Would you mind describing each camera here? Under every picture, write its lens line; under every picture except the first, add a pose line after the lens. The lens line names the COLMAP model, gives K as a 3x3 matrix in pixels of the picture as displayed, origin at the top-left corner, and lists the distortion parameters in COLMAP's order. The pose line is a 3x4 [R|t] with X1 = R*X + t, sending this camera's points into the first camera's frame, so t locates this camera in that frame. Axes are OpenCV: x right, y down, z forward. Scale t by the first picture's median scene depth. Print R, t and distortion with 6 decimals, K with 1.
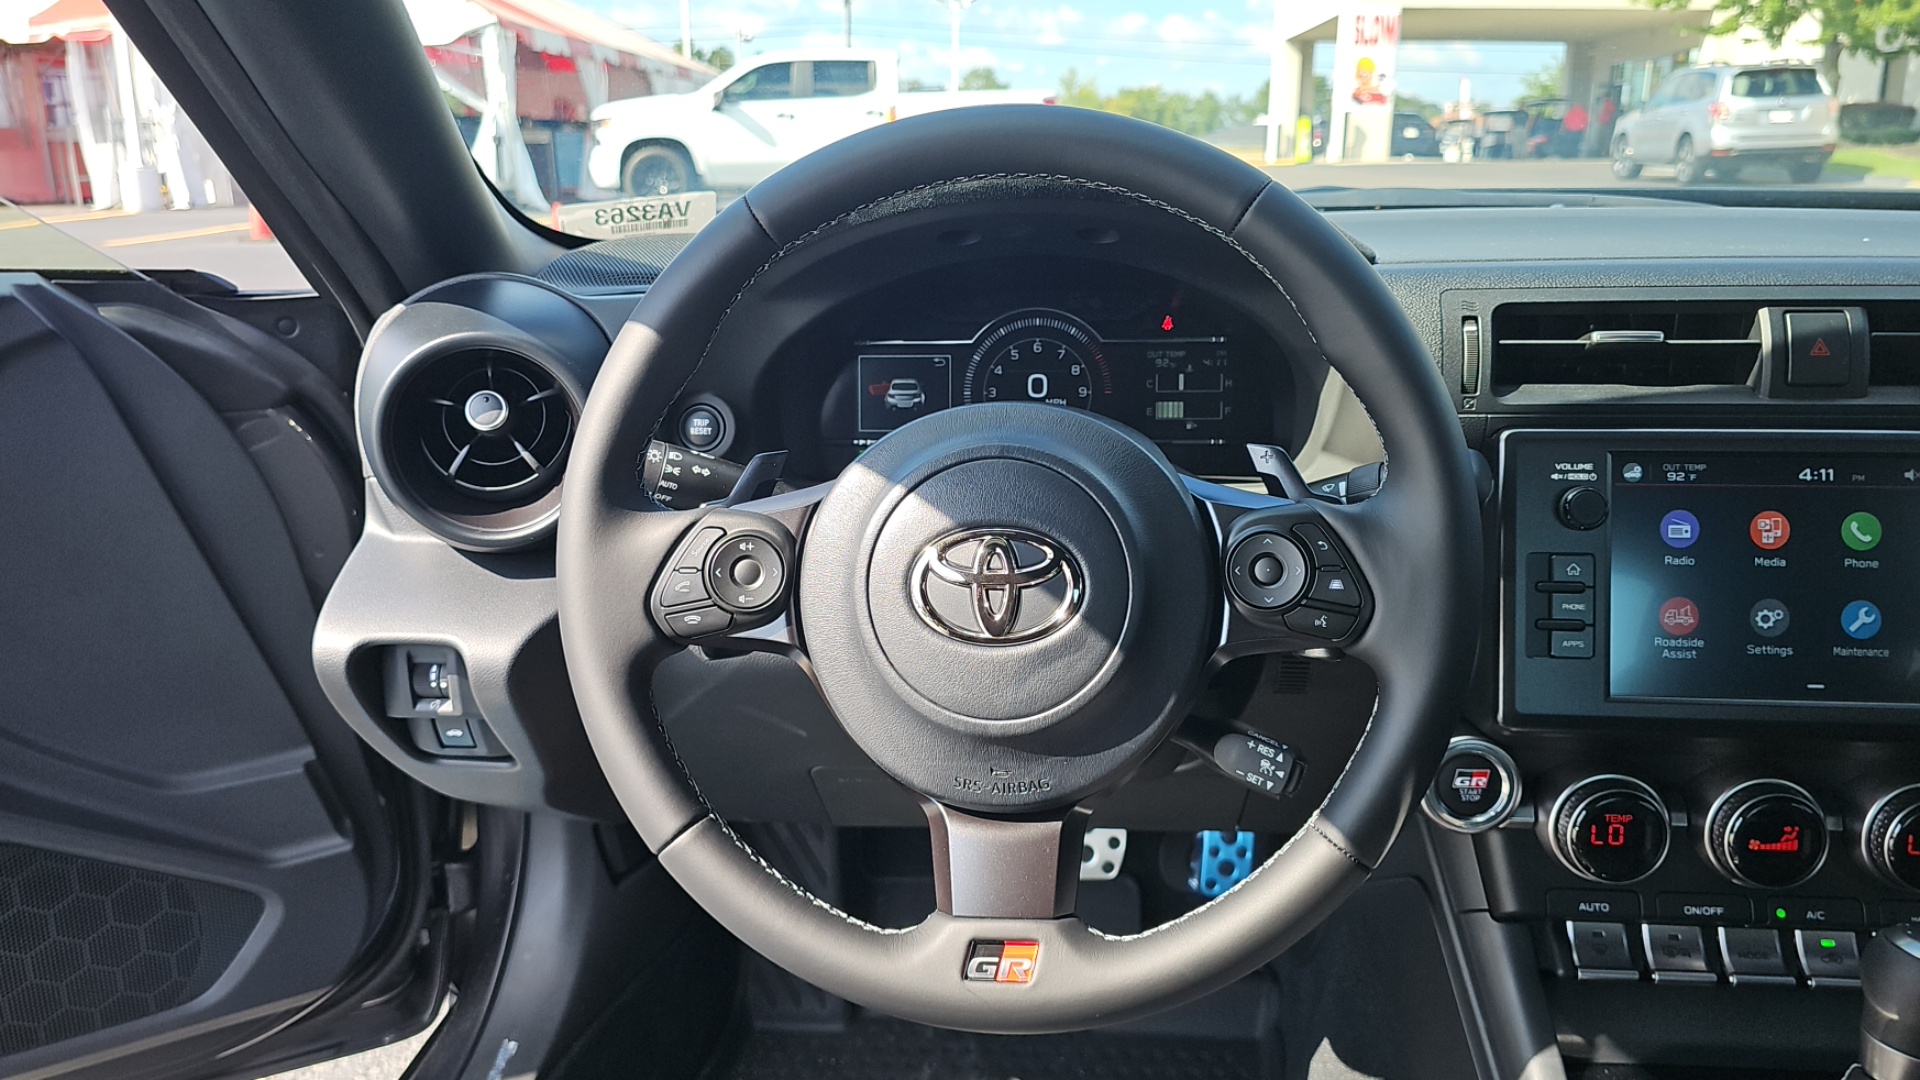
lens RADIAL K [[1413.4, 0, 963.0], [0, 1413.4, 498.1], [0, 0, 1]] dist [0.038185, -0.041645]
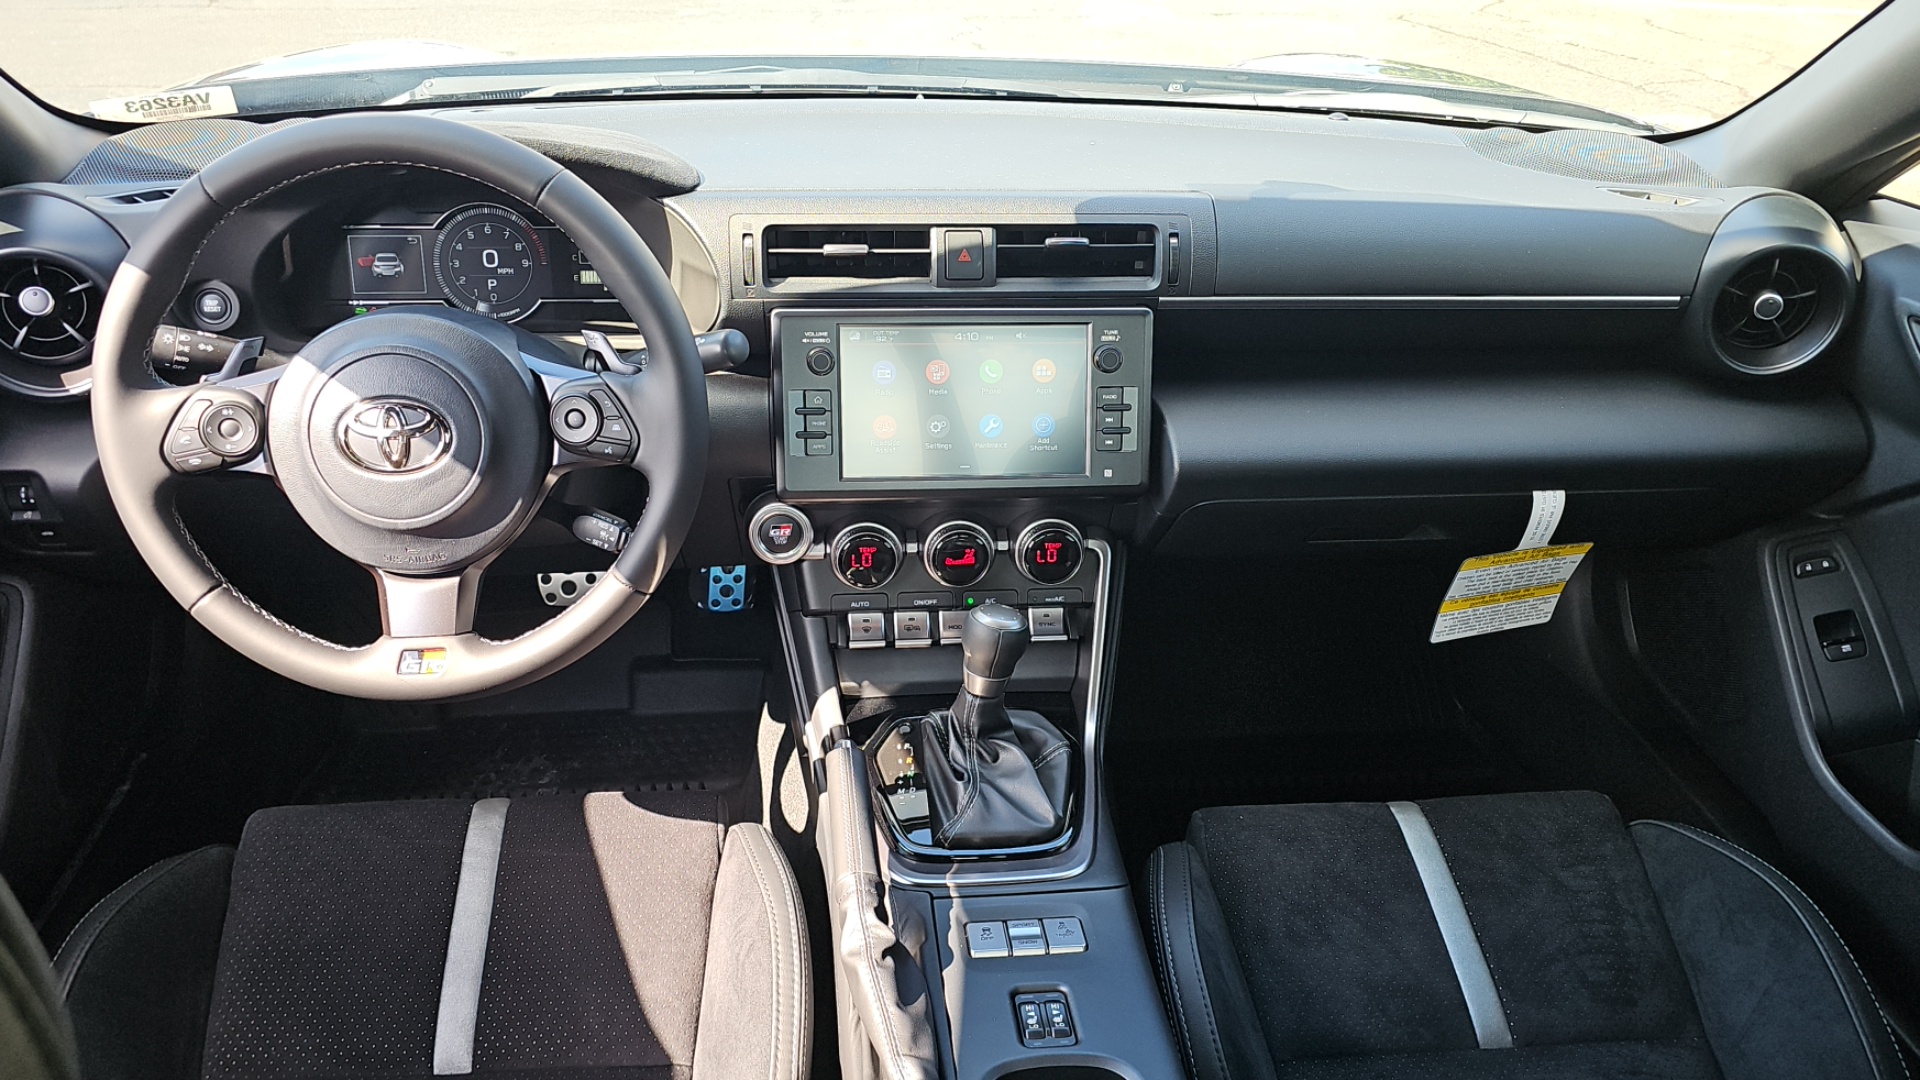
lens RADIAL K [[1413.4, 0, 968.0], [0, 1413.4, 534.1], [0, 0, 1]] dist [0.038185, -0.041645]
pose [[0.982164, -0.047990, 0.181799, 0.304393], [0.006124, 0.974531, 0.224168, -0.156243], [-0.187927, -0.219057, 0.957443, -0.566882]]
